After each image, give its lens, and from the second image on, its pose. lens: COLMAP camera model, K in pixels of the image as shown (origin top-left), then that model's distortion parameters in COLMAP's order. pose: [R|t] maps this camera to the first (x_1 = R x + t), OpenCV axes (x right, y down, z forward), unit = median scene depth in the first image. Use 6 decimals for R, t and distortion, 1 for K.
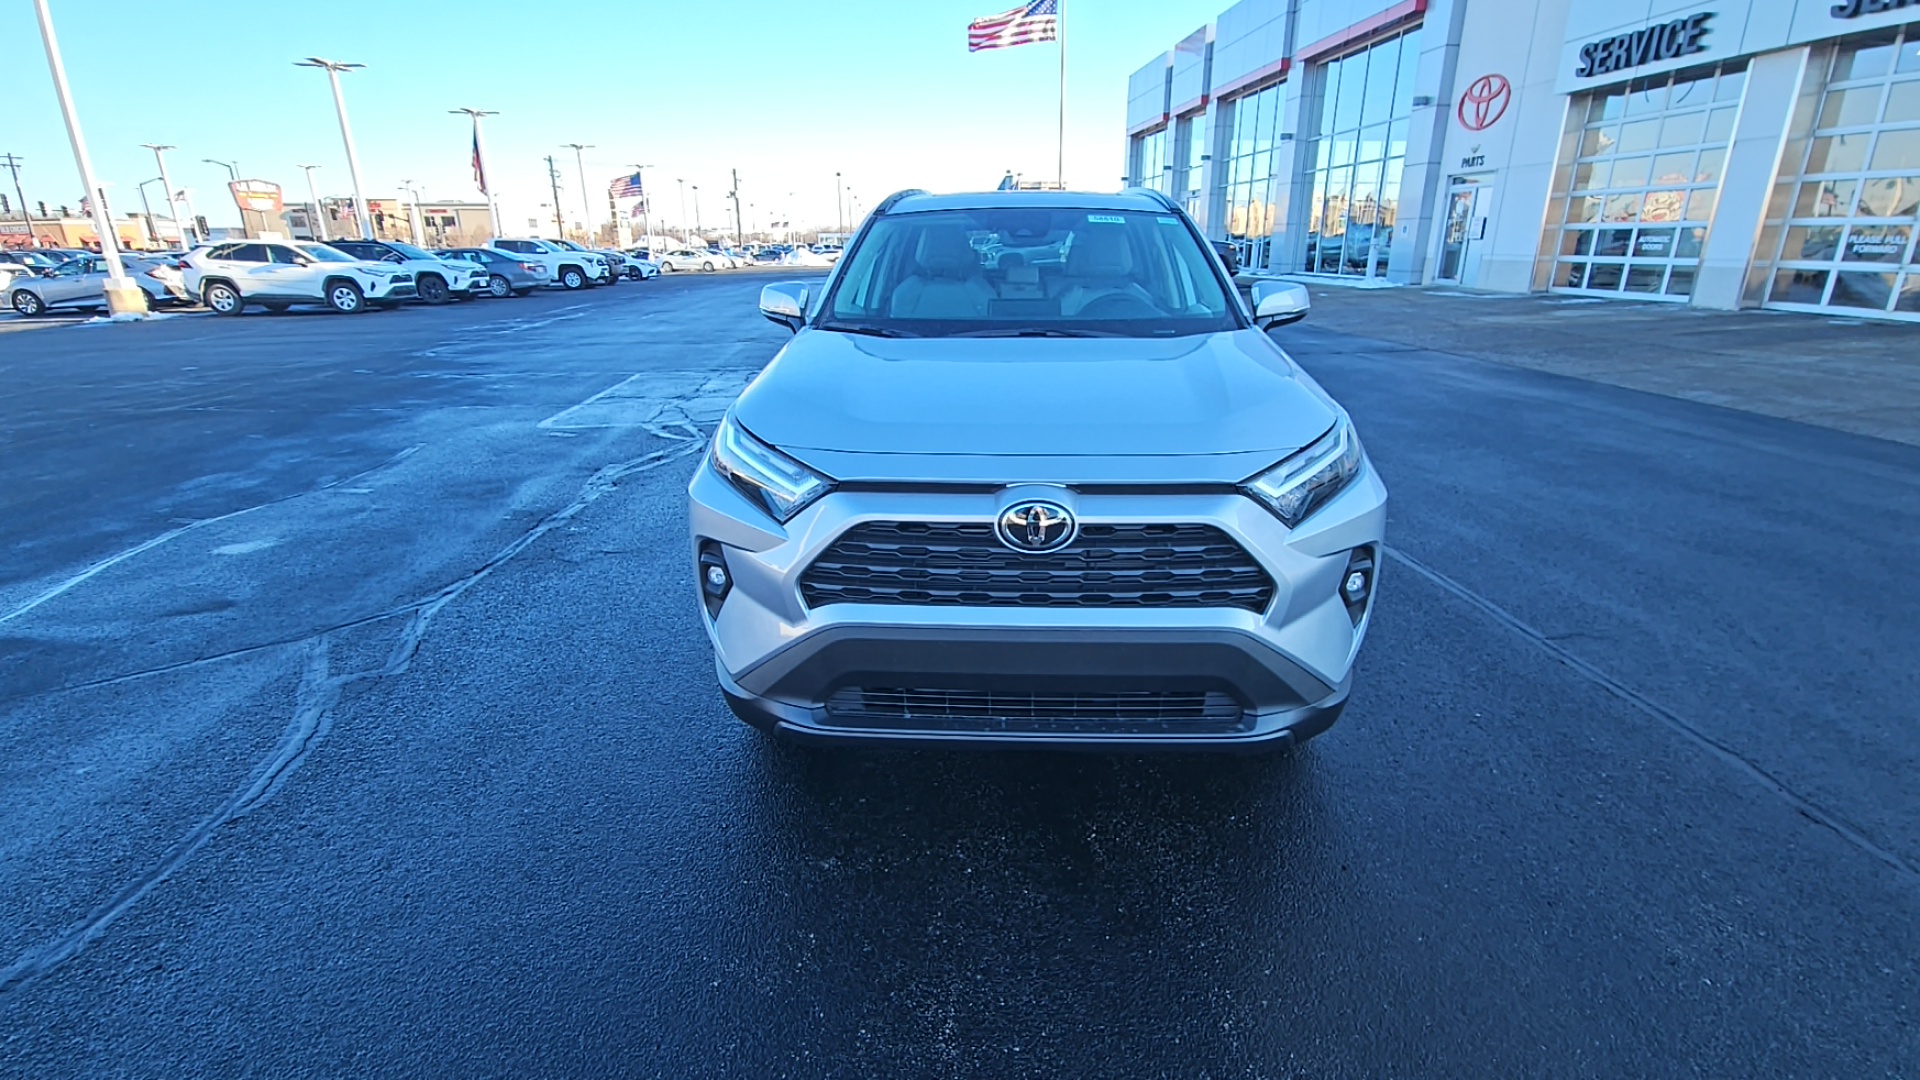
lens RADIAL K [[853.5, 0, 968.2], [0, 853.5, 538.9], [0, 0, 1]] dist [0.007458, -0.006942]
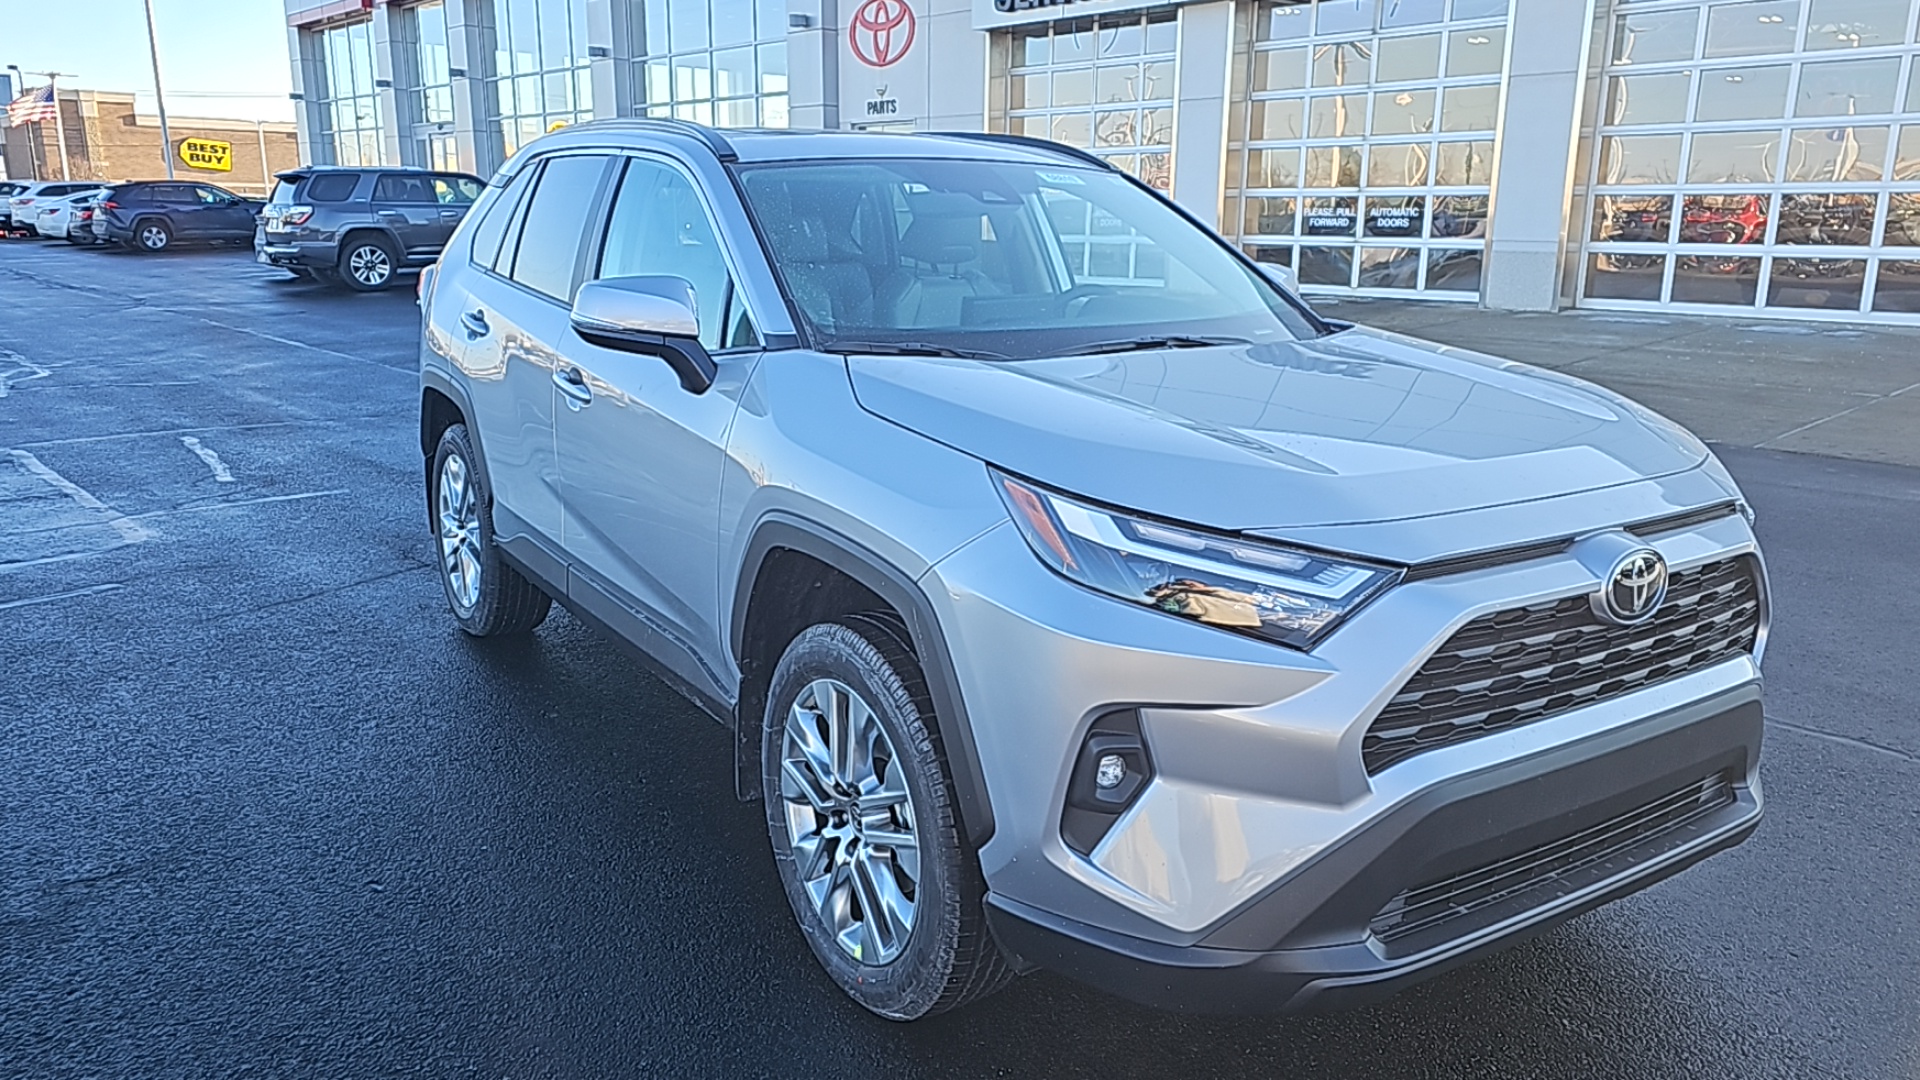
lens RADIAL K [[1376.0, 0, 955.5], [0, 1376.0, 532.2], [0, 0, 1]] dist [0.061070, -0.027370]
pose [[0.811194, -0.123095, 0.571675, -0.123636], [0.181798, 0.982237, -0.046469, -0.012712], [-0.555800, 0.141625, 0.819163, 0.037890]]
